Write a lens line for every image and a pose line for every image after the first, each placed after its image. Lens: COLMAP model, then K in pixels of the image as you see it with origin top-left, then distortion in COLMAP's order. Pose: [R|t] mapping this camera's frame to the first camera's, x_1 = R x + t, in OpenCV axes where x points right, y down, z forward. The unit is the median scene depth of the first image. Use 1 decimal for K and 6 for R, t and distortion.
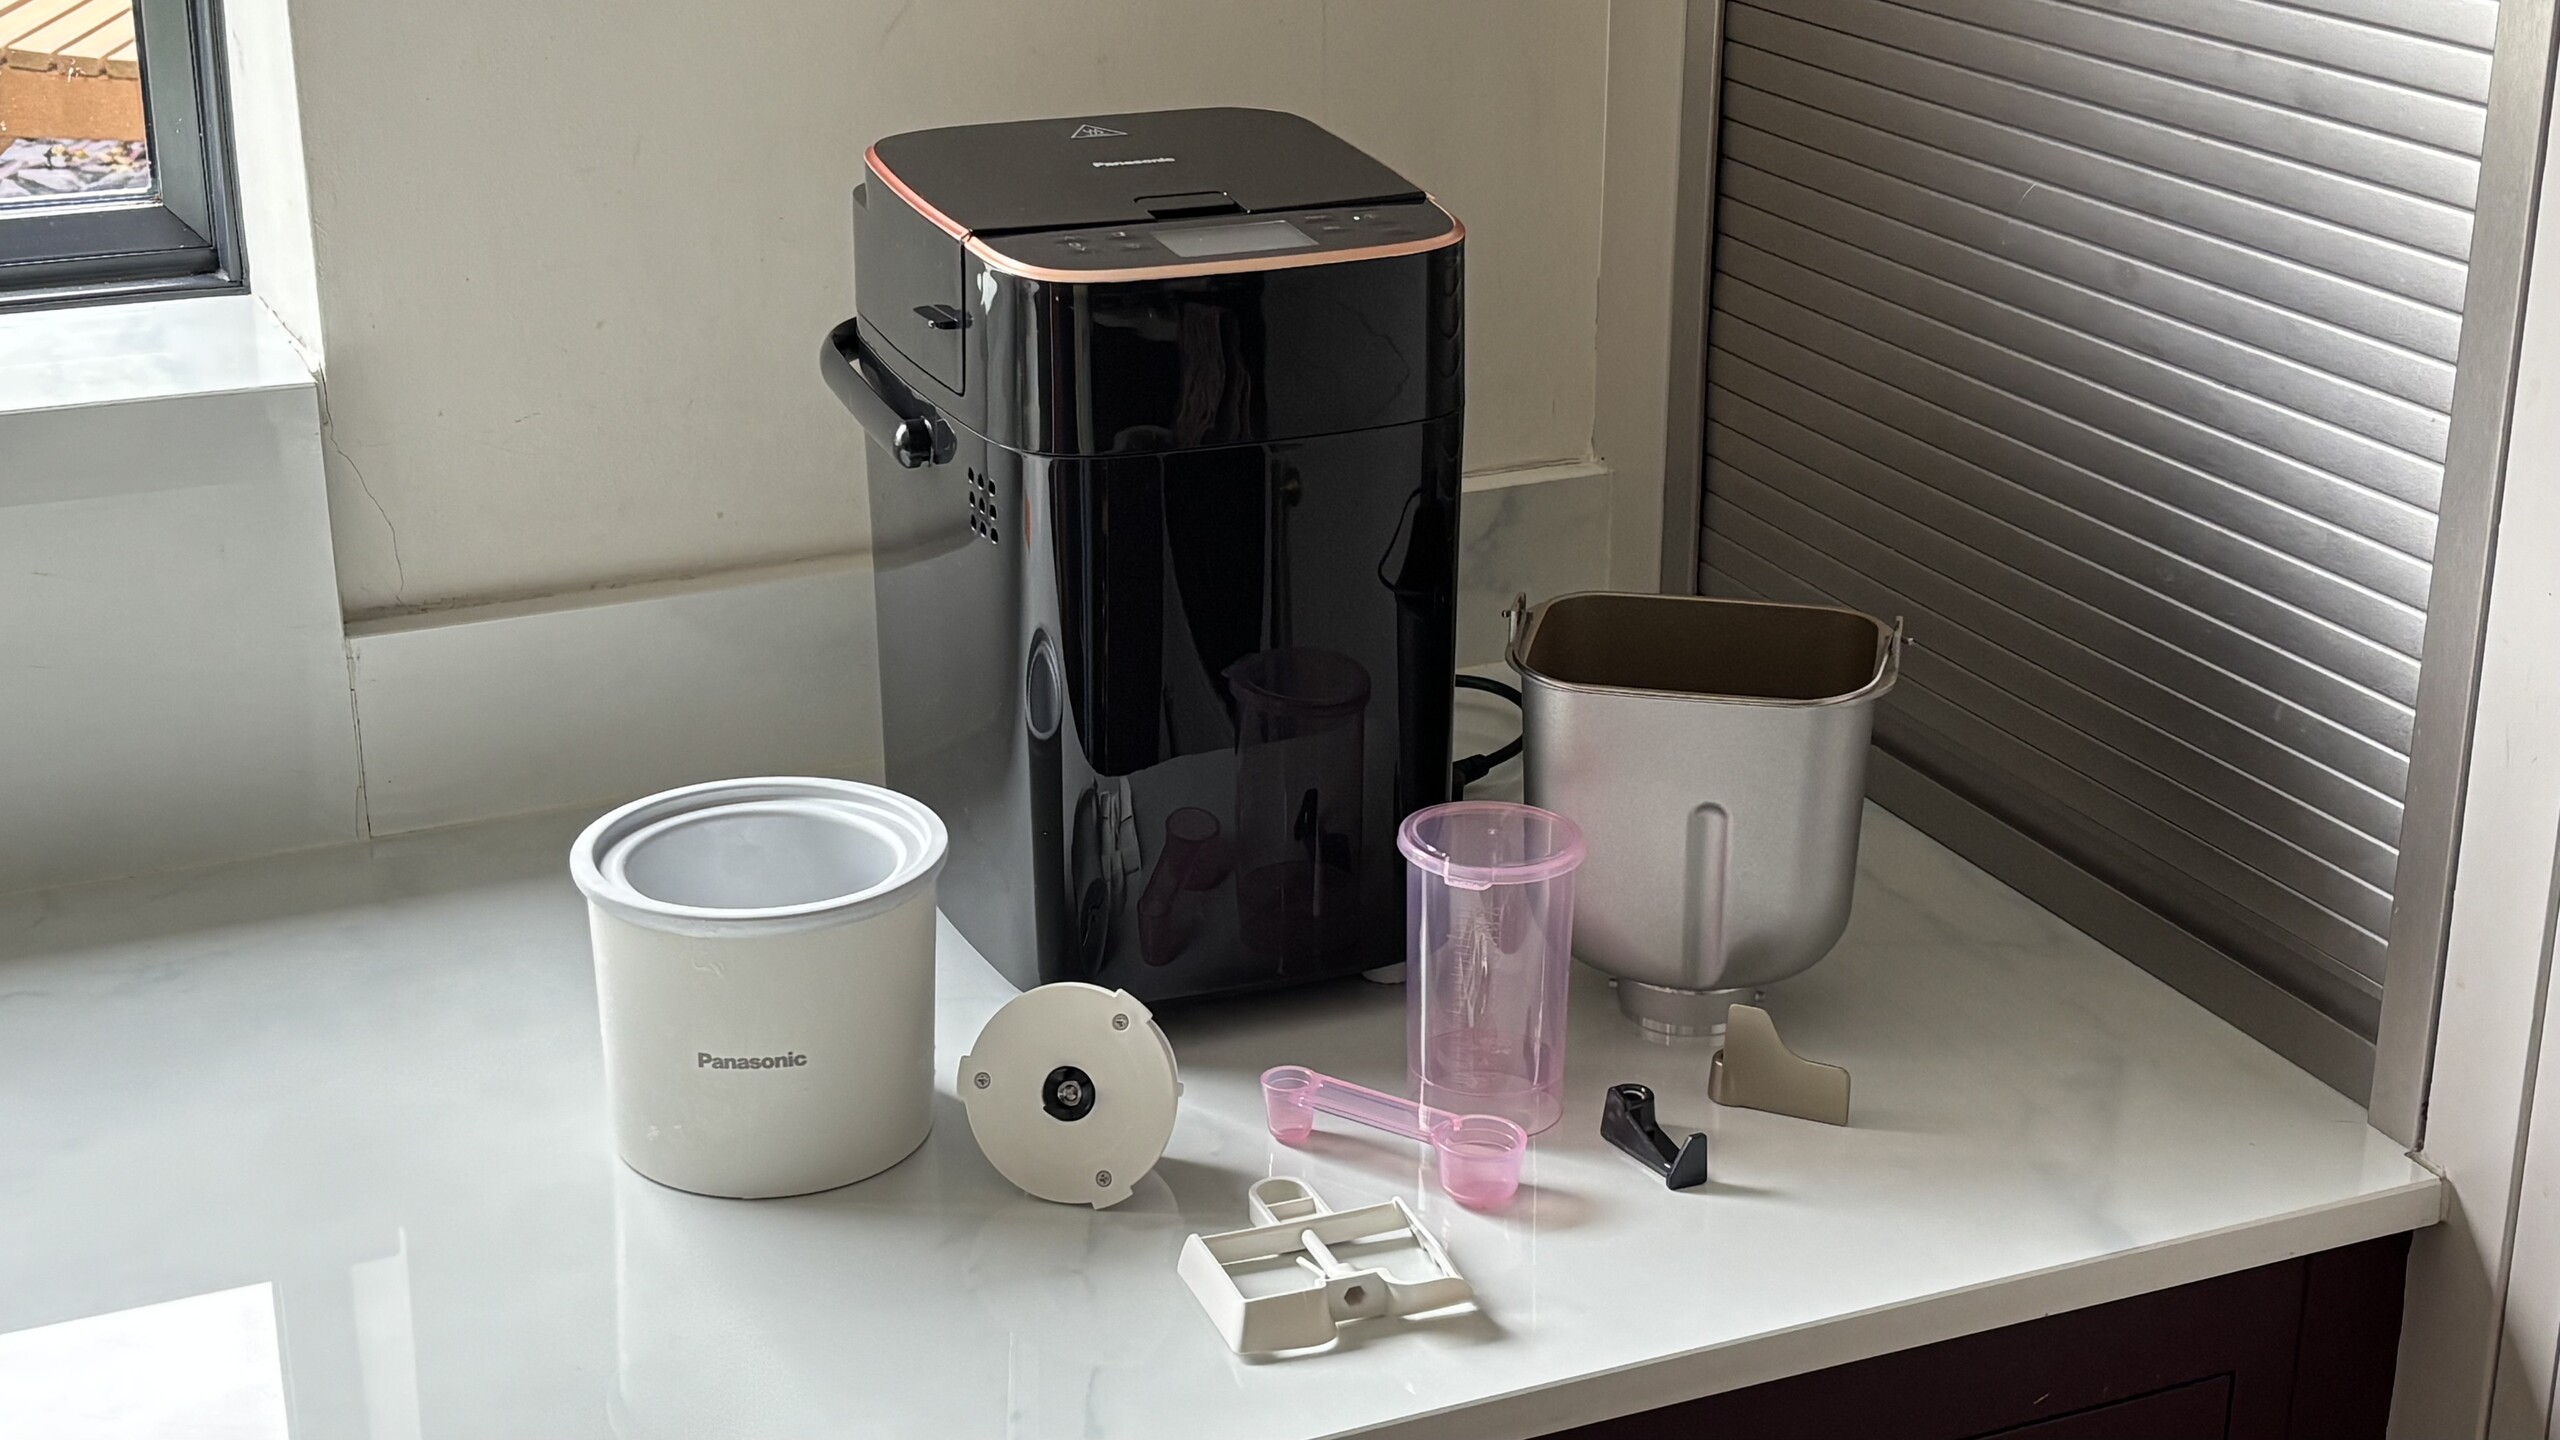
lens RADIAL K [[3576.8, 0, 1280.0], [0, 3576.8, 720.0], [0, 0, 1]] dist [0.091588, -0.046656]
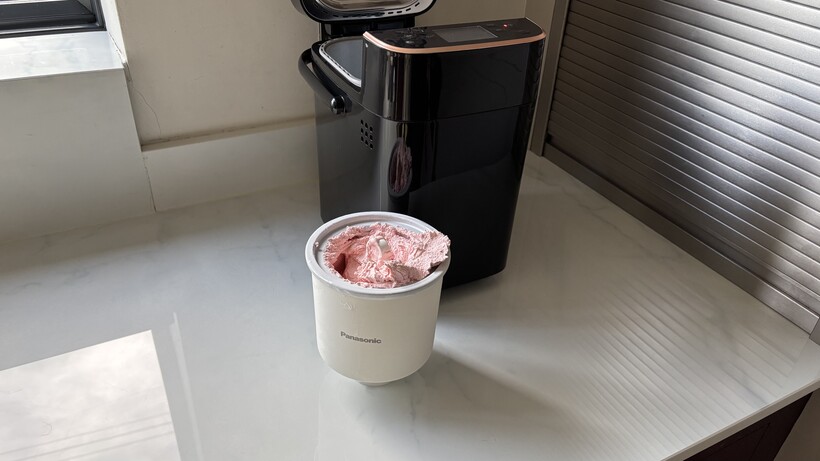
lens RADIAL K [[634.2, 0, 412.2], [0, 634.2, 224.5], [0, 0, 1]] dist [0.007932, 0.007161]
pose [[0.996273, 0.000693, 0.086250, -0.077124], [-0.018935, 0.977330, 0.210872, -0.081186], [-0.084149, -0.211720, 0.973701, 0.442038]]
